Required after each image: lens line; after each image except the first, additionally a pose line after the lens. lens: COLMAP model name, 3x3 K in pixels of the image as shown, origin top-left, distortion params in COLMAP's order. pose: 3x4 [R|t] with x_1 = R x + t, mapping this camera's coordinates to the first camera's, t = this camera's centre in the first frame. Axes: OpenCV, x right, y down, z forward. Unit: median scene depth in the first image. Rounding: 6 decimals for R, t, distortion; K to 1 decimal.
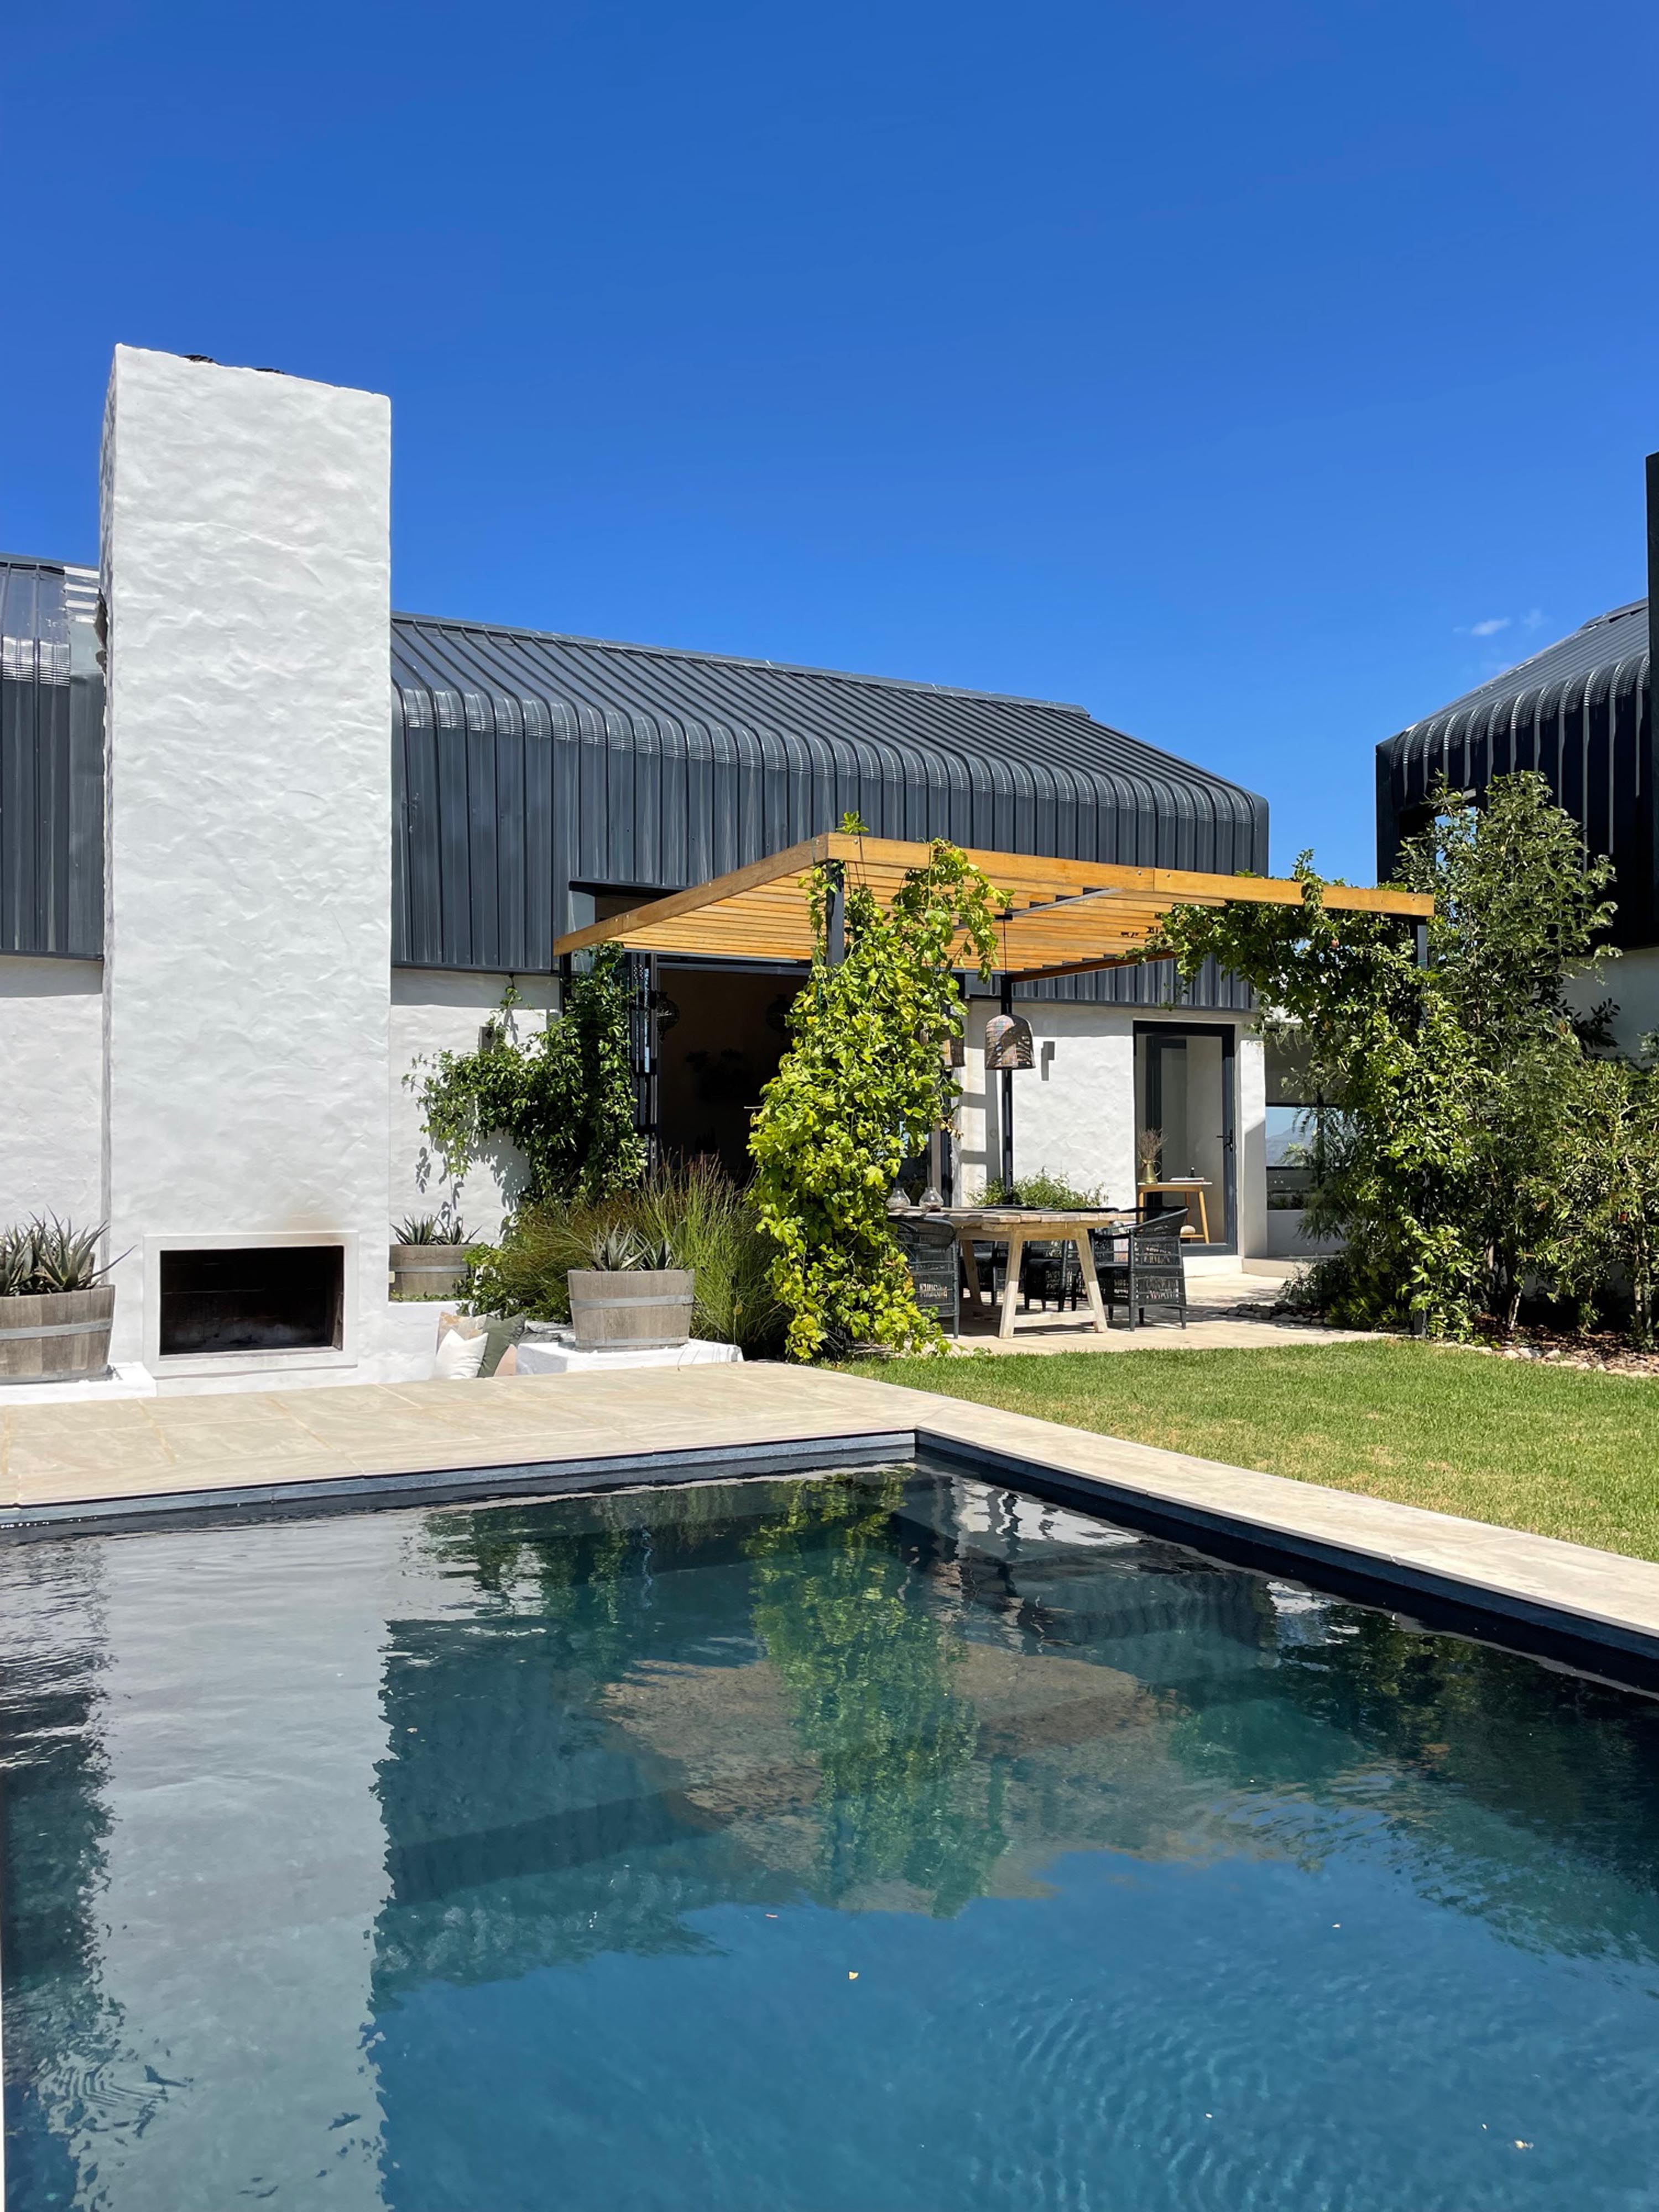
lens RADIAL K [[1717.7, 0, 833.3], [0, 1717.7, 1113.4], [0, 0, 1]] dist [0.010025, -0.003513]
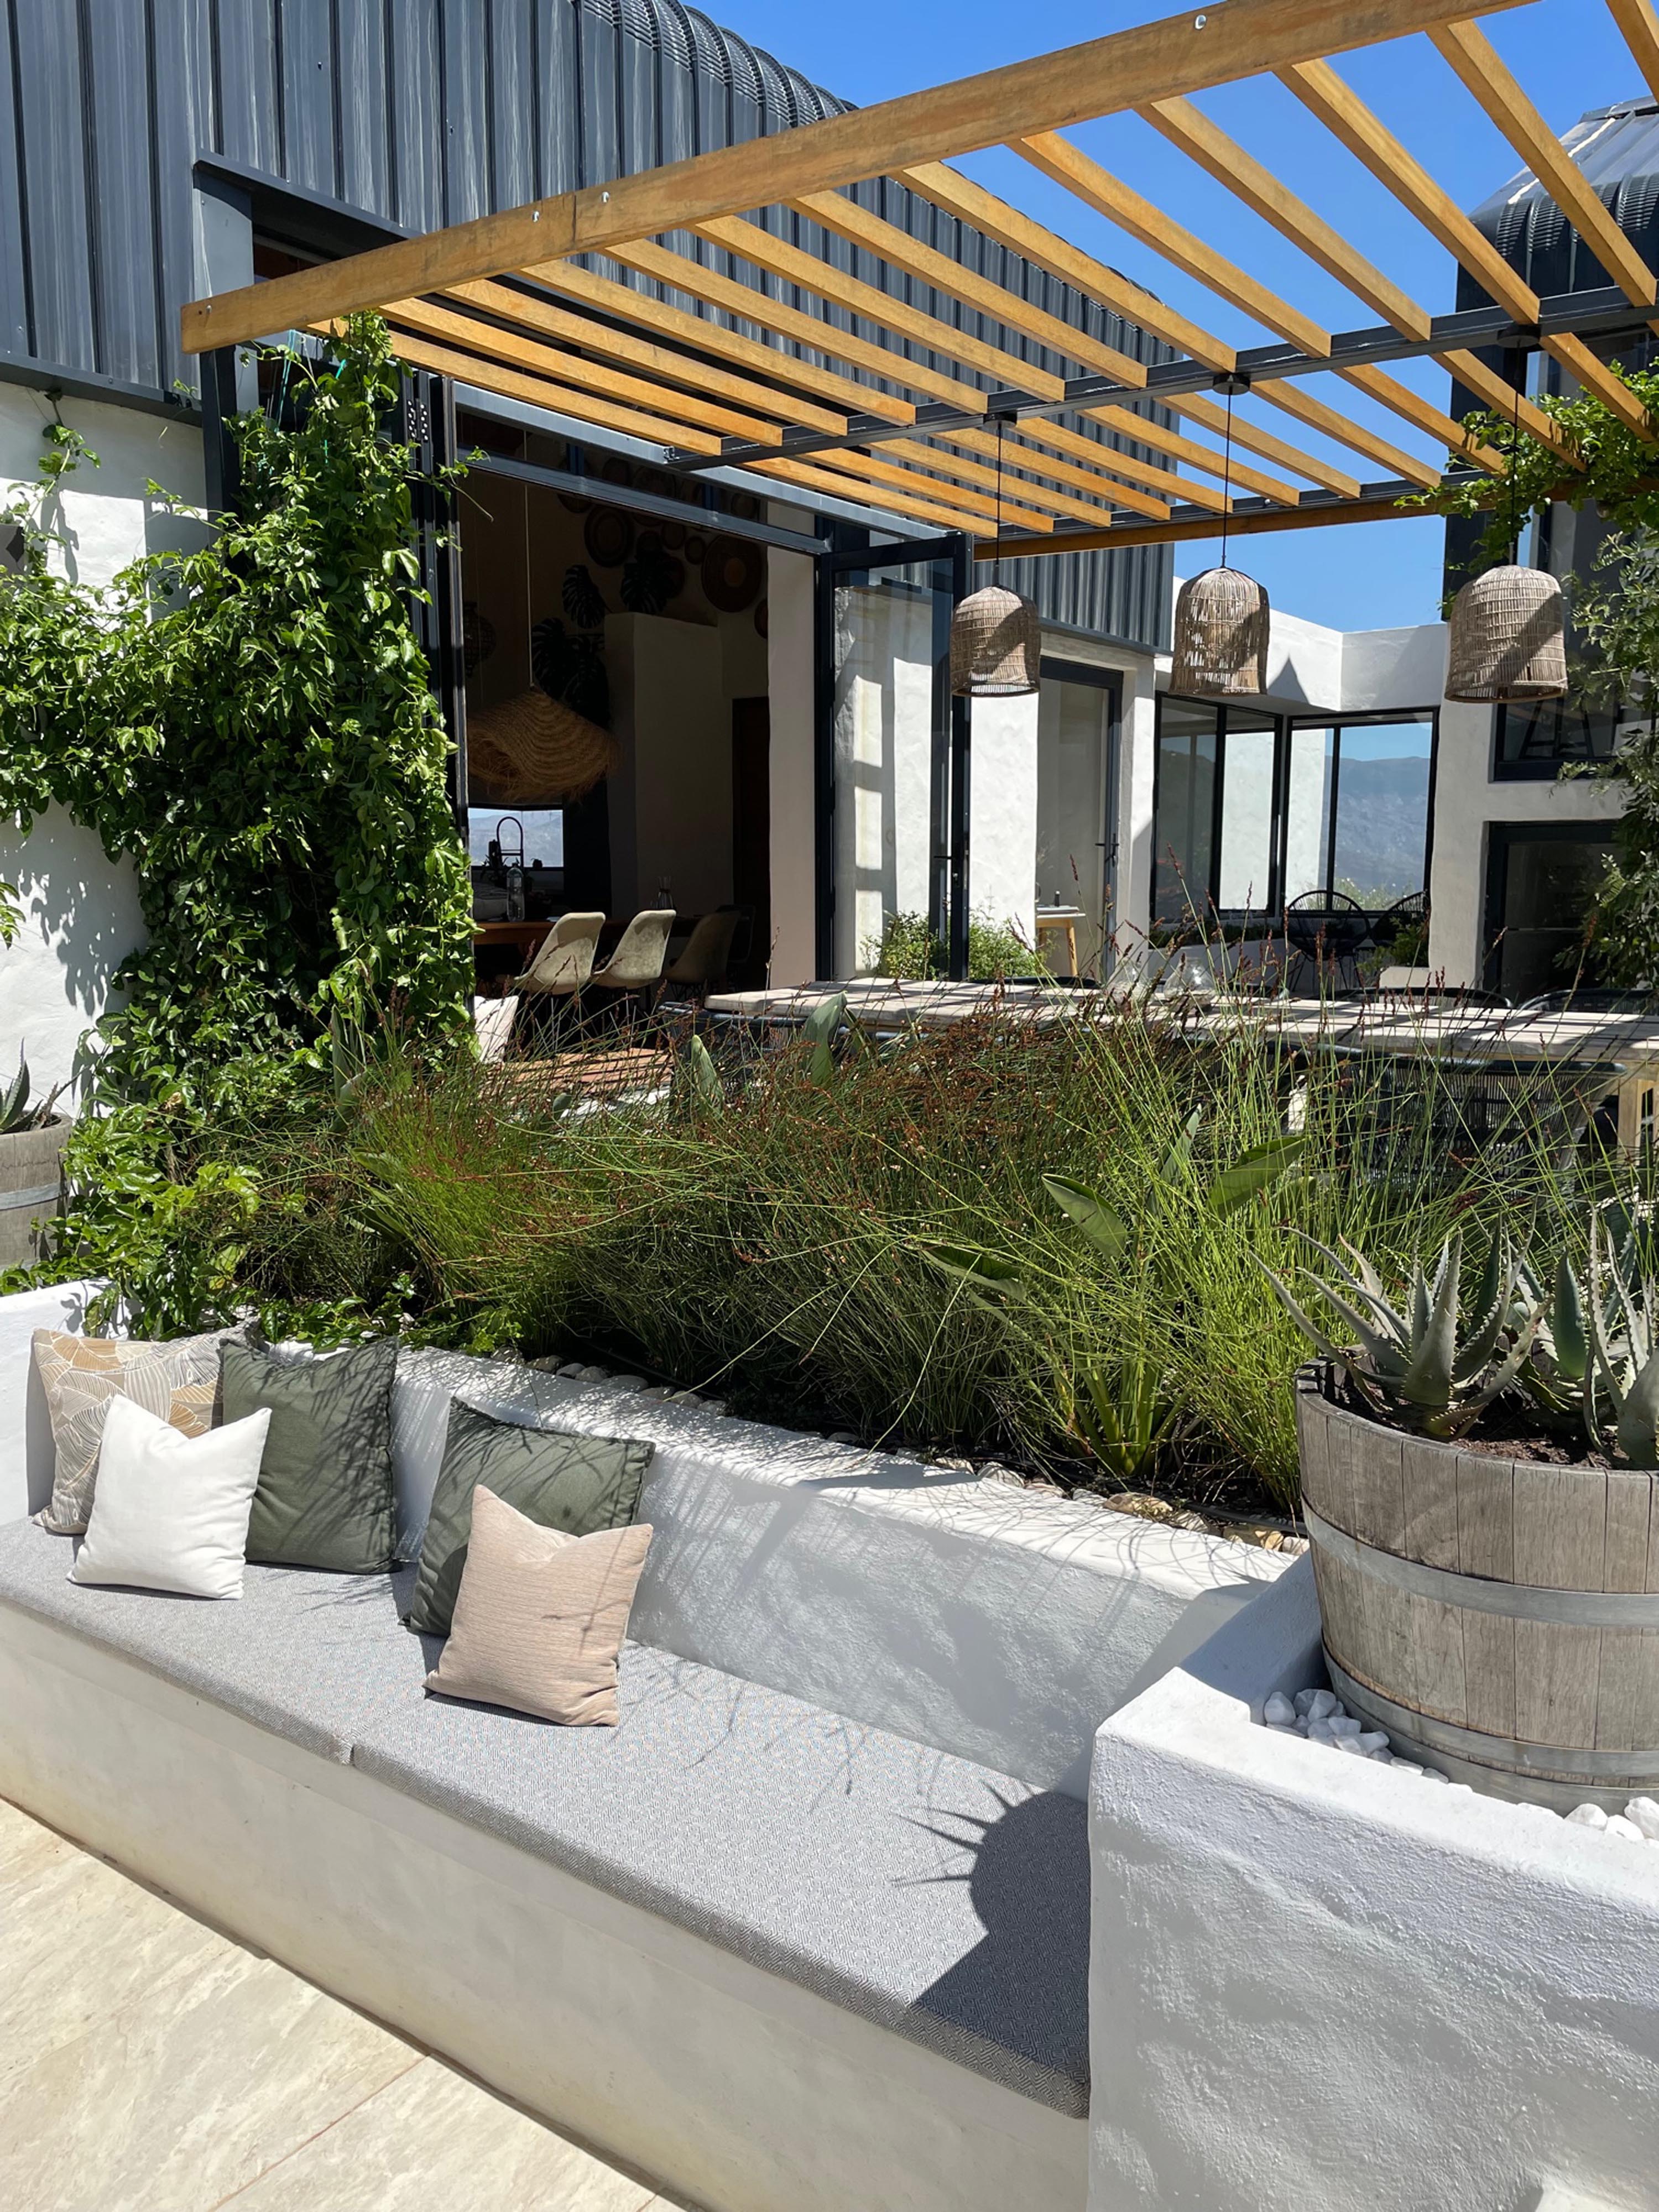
lens RADIAL K [[1717.7, 0, 826.5], [0, 1717.7, 1107.1], [0, 0, 1]] dist [0.010025, -0.003513]
pose [[0.876771, -0.057307, 0.477481, -0.227909], [-0.025820, 0.985833, 0.165732, 0.006861], [-0.480214, -0.157637, 0.862870, 0.568666]]
